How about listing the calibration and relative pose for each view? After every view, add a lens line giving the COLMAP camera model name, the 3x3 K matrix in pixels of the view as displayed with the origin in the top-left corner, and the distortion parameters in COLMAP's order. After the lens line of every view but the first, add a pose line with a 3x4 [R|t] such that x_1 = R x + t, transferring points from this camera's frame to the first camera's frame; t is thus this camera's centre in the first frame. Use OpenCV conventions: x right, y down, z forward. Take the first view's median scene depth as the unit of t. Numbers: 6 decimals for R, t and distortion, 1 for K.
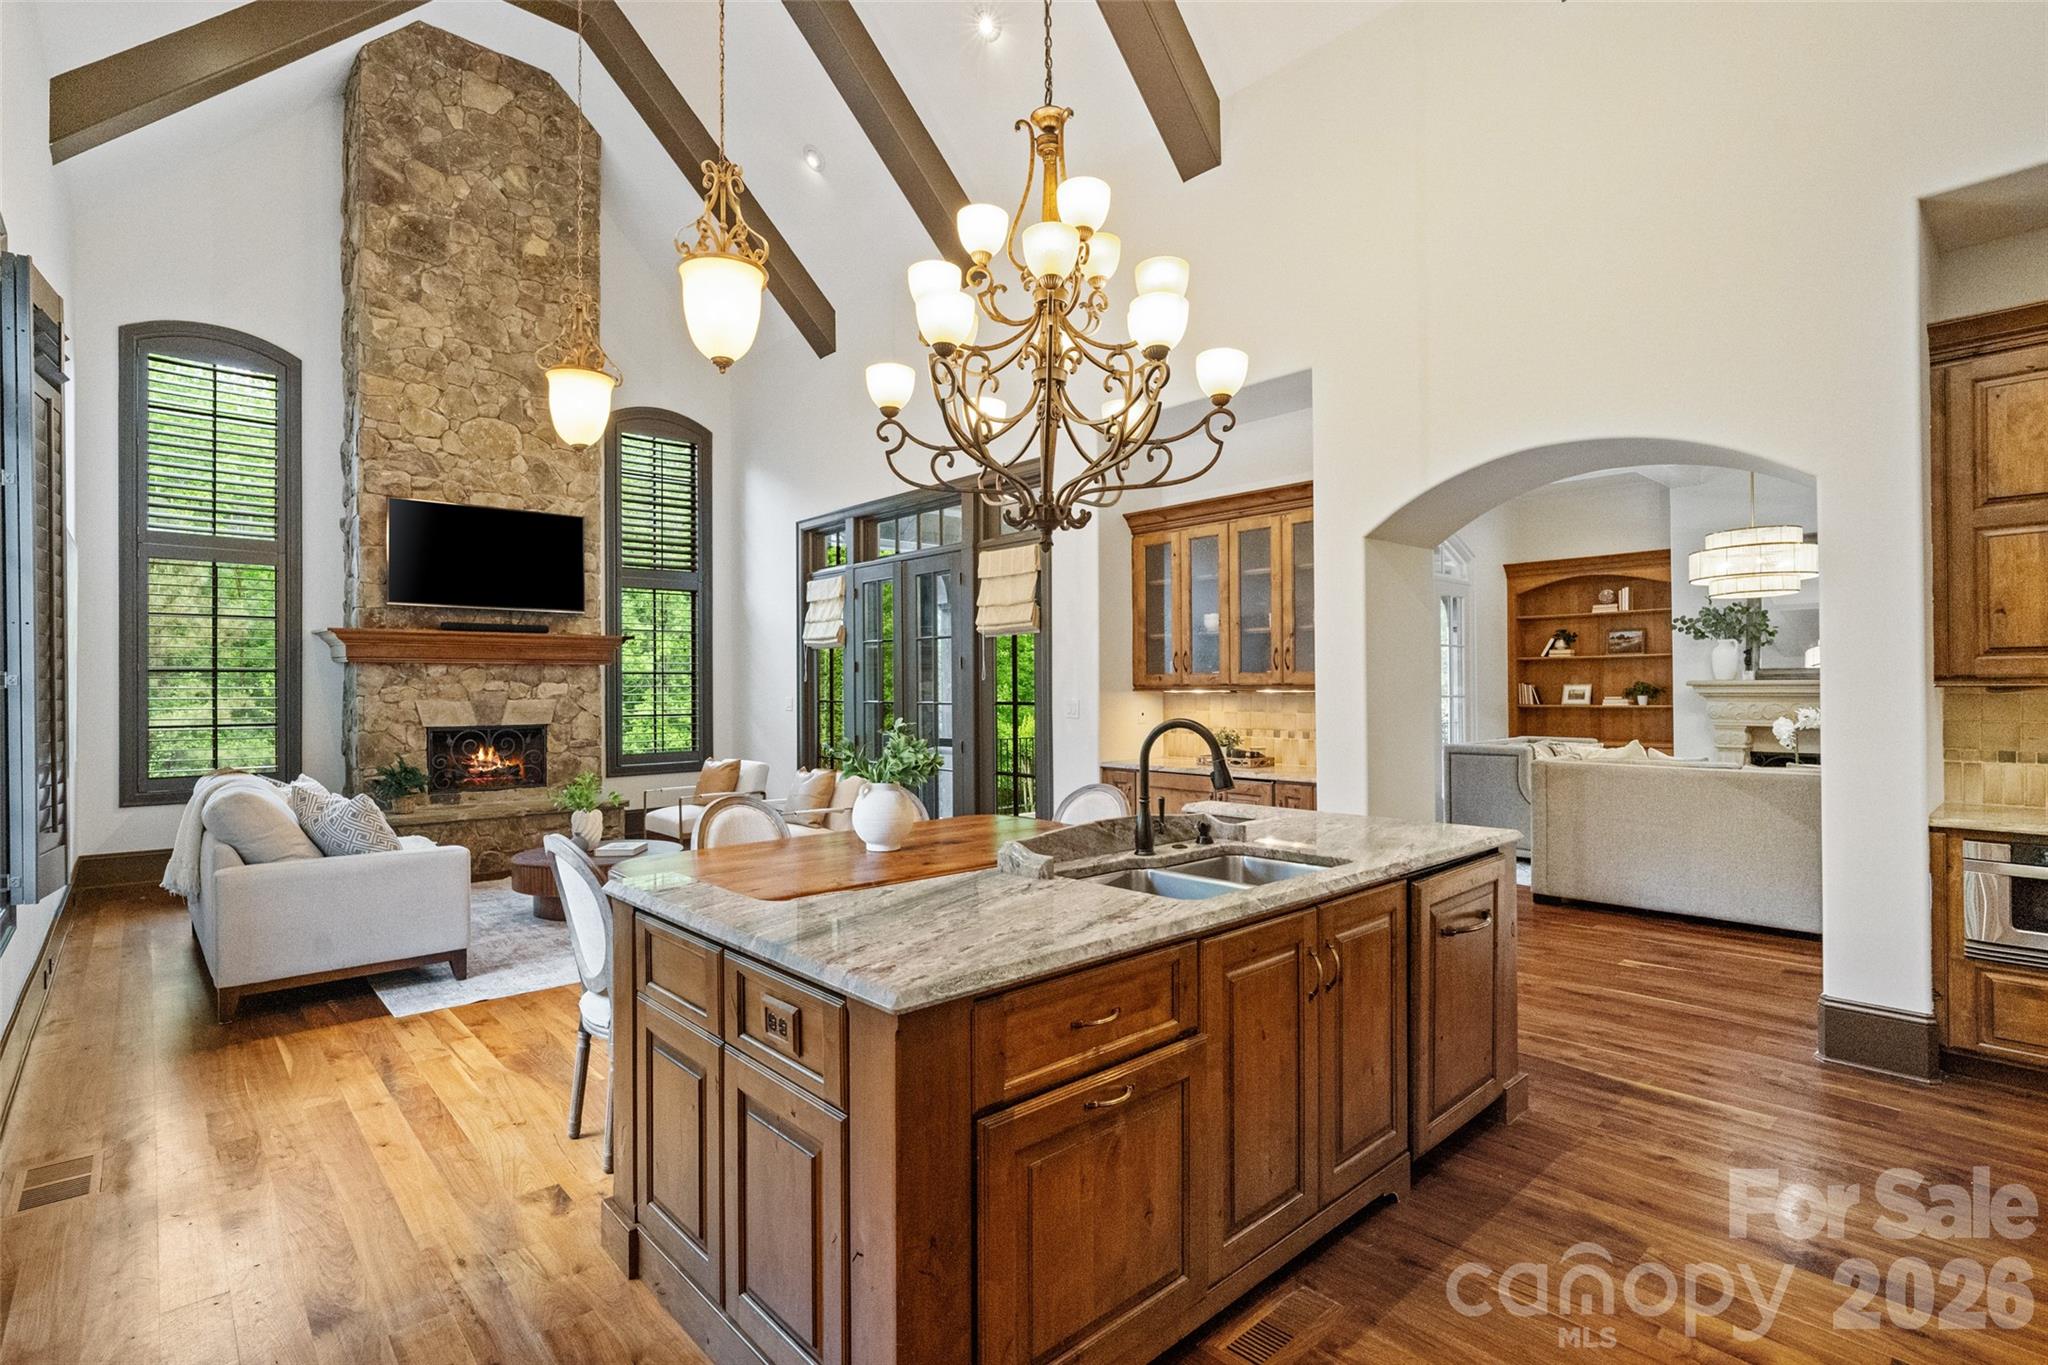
lens RADIAL K [[985.3, 0, 1029.7], [0, 985.3, 682.8], [0, 0, 1]] dist [-0.018033, 0.009868]
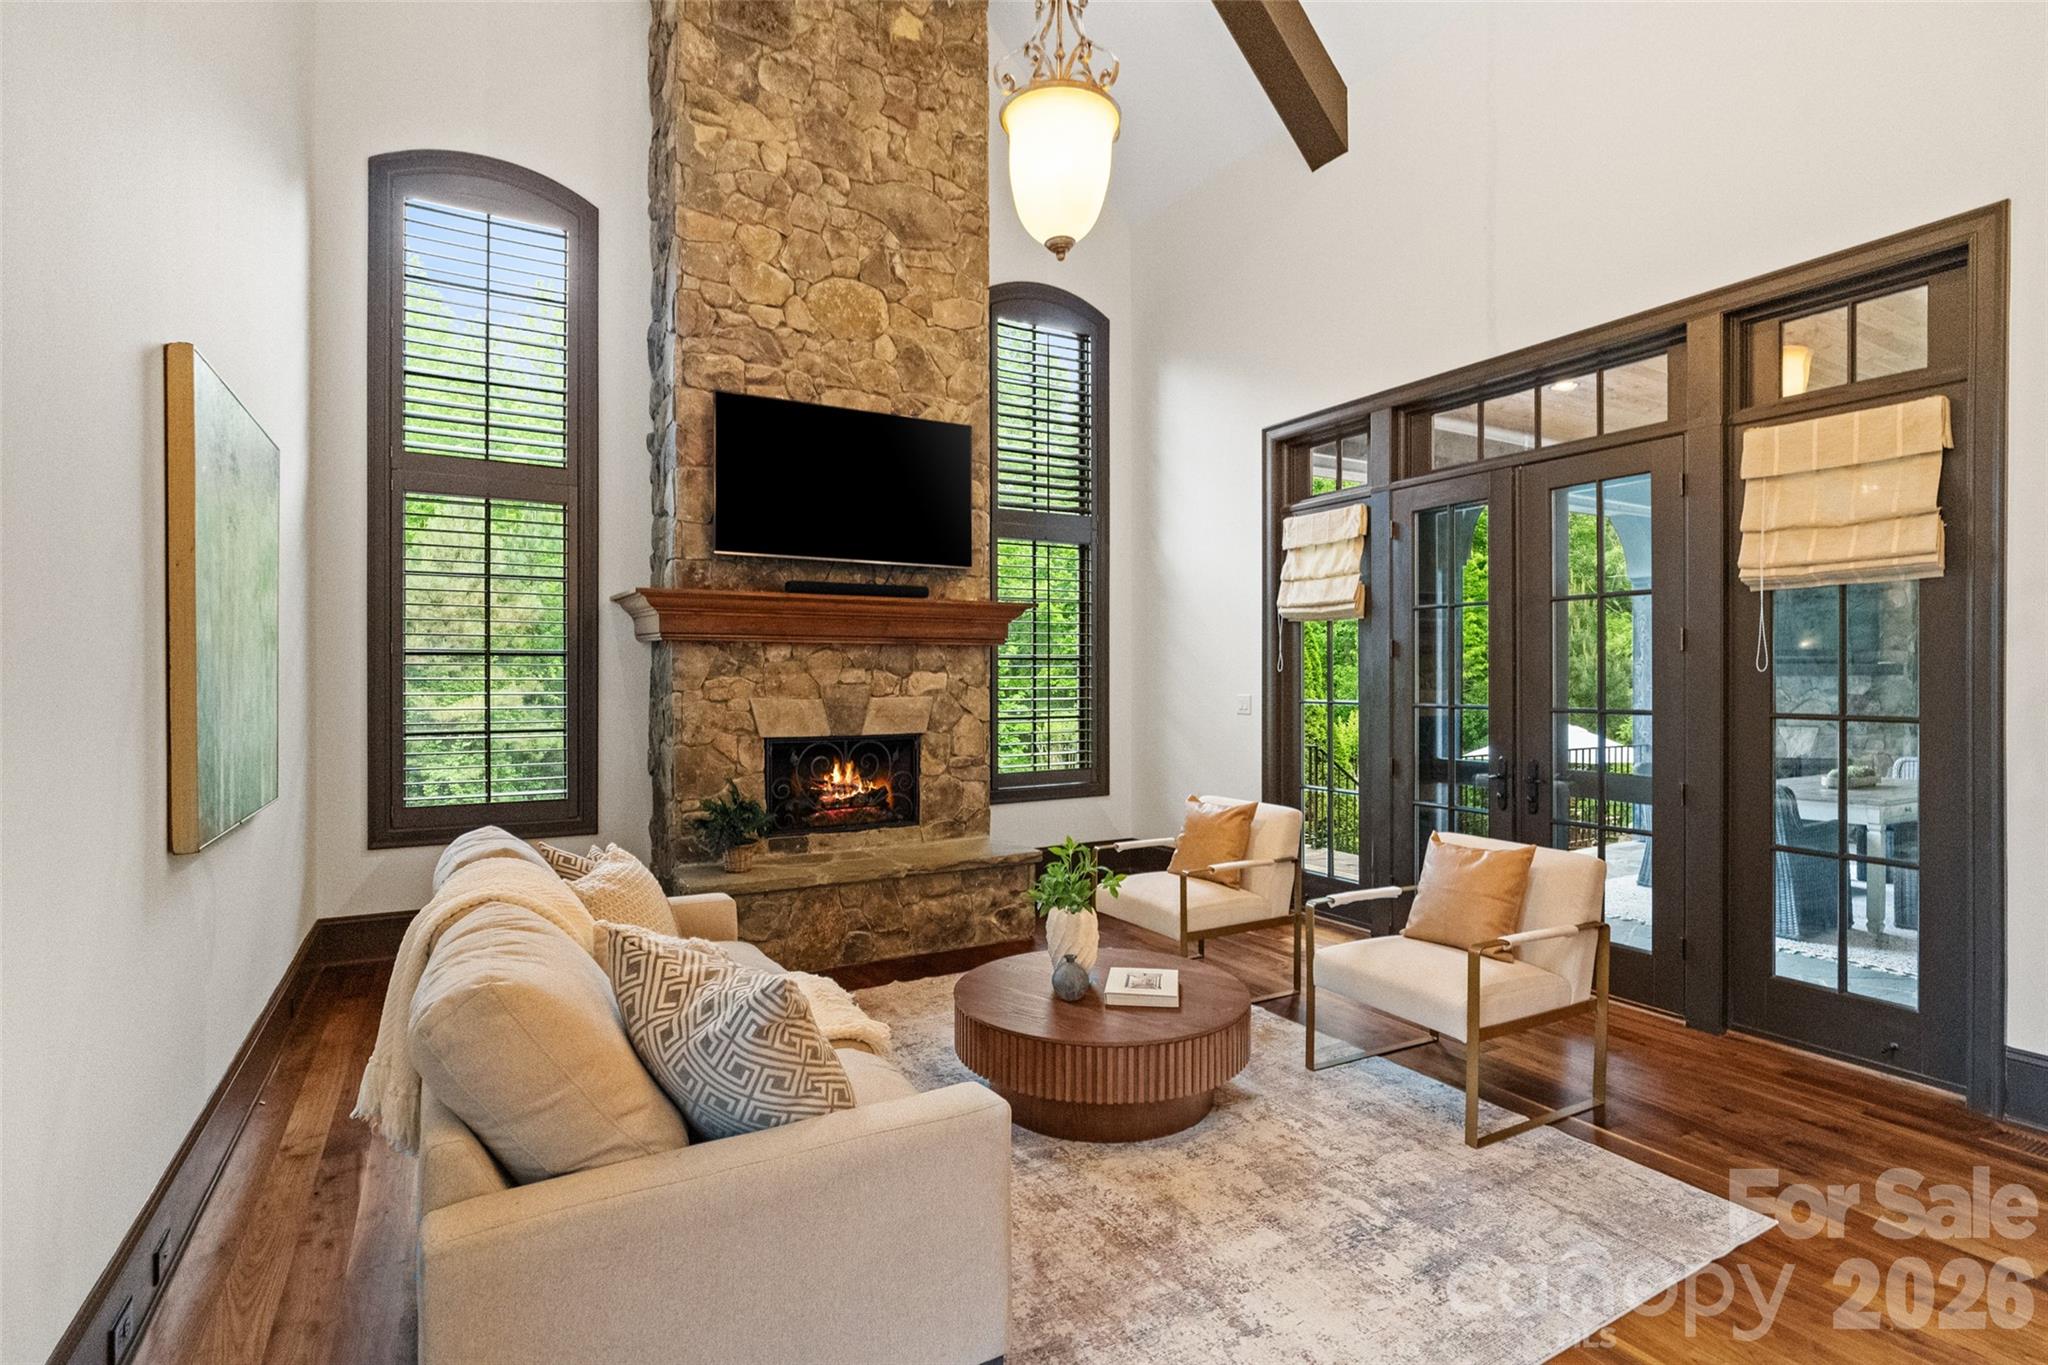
lens RADIAL K [[985.3, 0, 1037.0], [0, 985.3, 677.1], [0, 0, 1]] dist [-0.018033, 0.009868]
pose [[0.978926, 0.005378, -0.204144, -0.297383], [-0.003786, 0.999959, 0.008185, -0.002458], [0.204180, -0.007240, 0.978907, 0.381424]]
